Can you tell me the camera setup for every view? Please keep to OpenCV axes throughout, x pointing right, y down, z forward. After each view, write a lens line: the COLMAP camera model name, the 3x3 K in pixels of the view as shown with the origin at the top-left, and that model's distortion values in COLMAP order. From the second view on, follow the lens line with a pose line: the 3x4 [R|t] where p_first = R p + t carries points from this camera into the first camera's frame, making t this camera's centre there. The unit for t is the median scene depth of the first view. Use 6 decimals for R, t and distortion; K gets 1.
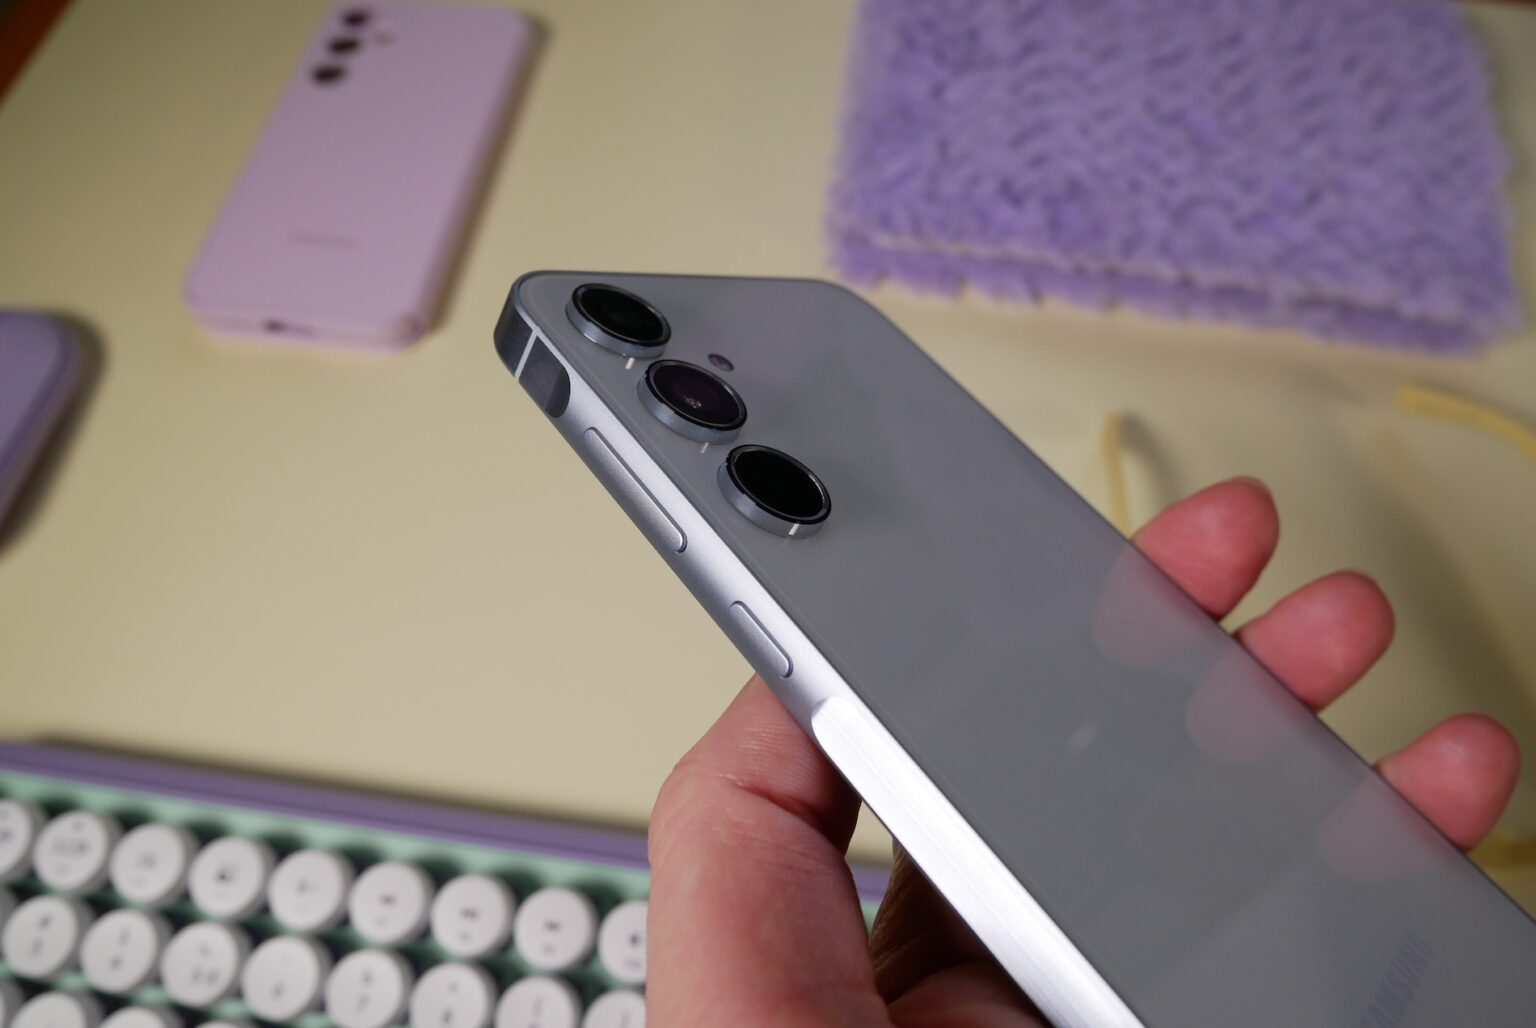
lens RADIAL K [[1139.1, 0, 766.5], [0, 1139.1, 506.2], [0, 0, 1]] dist [-0.053225, 0.011074]
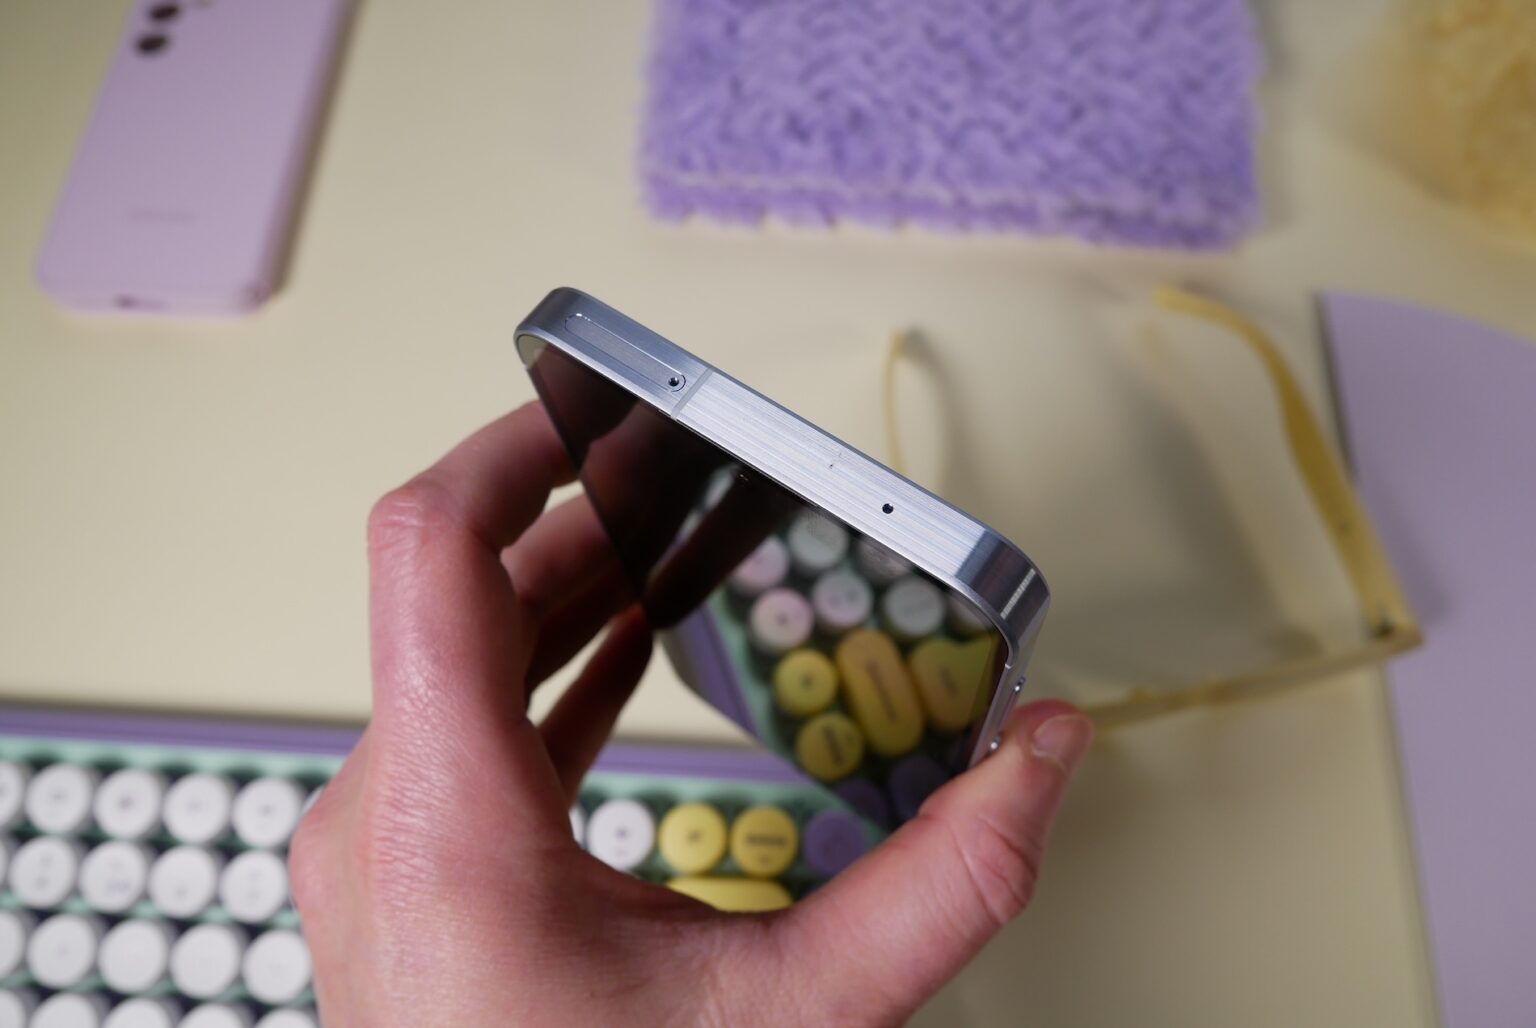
lens RADIAL K [[1139.1, 0, 765.7], [0, 1139.1, 517.2], [0, 0, 1]] dist [-0.053225, 0.011074]
pose [[0.995979, -0.077553, 0.044838, 0.105308], [0.071565, 0.989888, 0.122474, -0.042689], [-0.053883, -0.118773, 0.991458, -0.113114]]
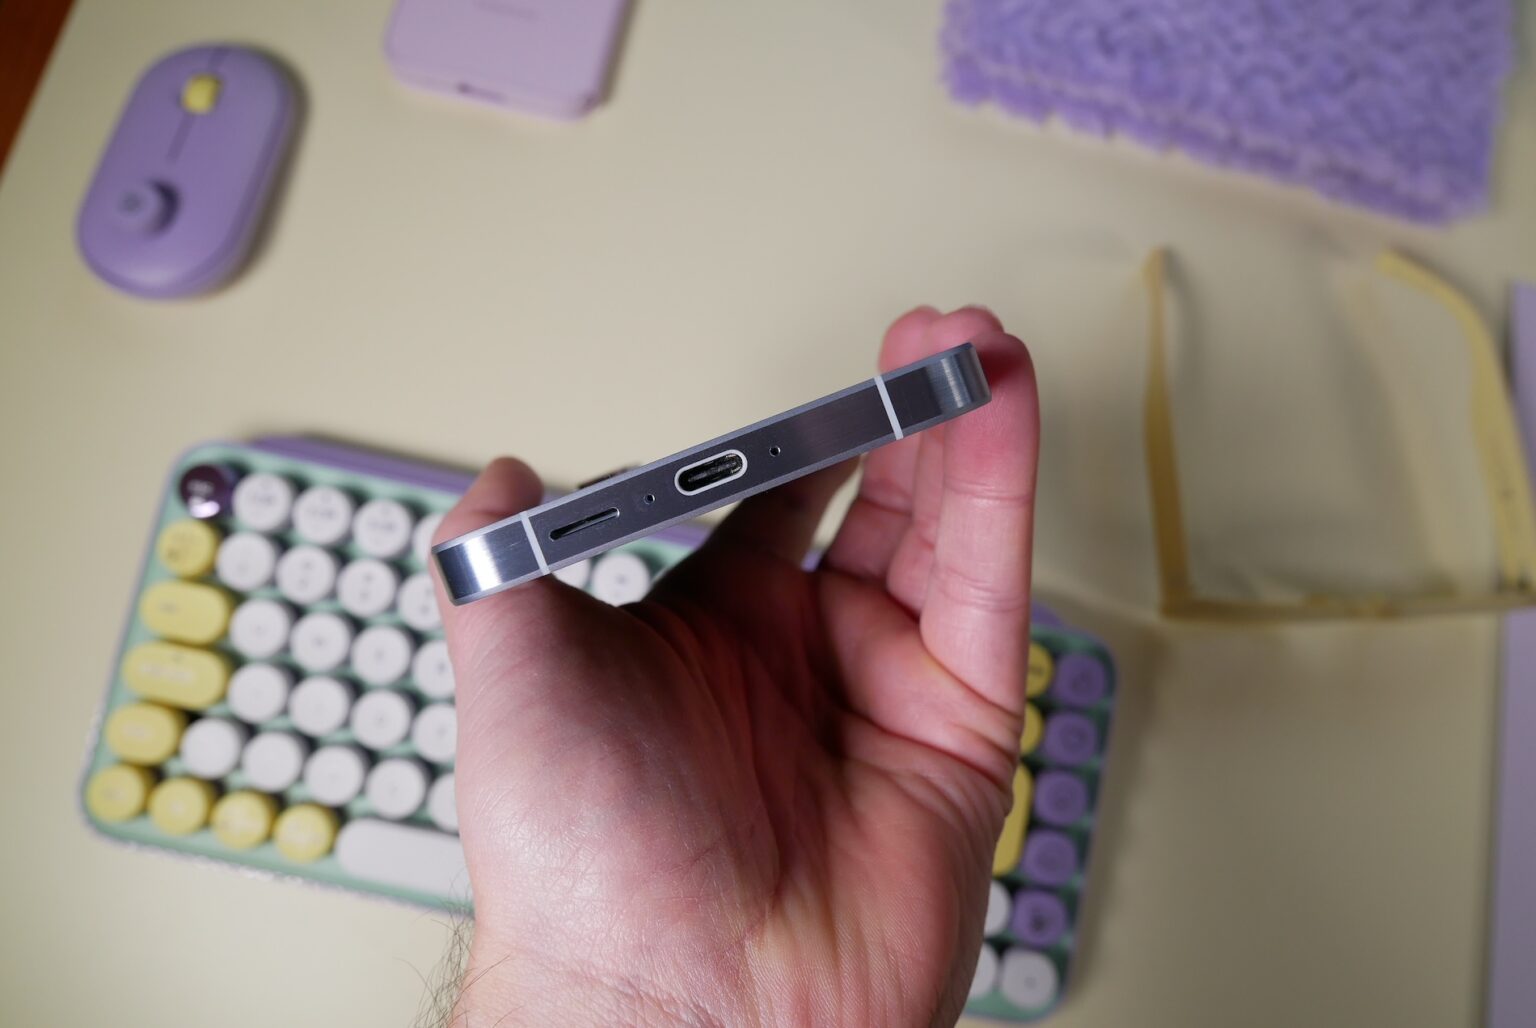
lens RADIAL K [[1139.1, 0, 767.2], [0, 1139.1, 510.5], [0, 0, 1]] dist [-0.053225, 0.011074]
pose [[0.992544, 0.086613, 0.085757, -0.186411], [-0.106917, 0.956515, 0.271382, -0.089725], [-0.058522, -0.278527, 0.958644, -0.225787]]
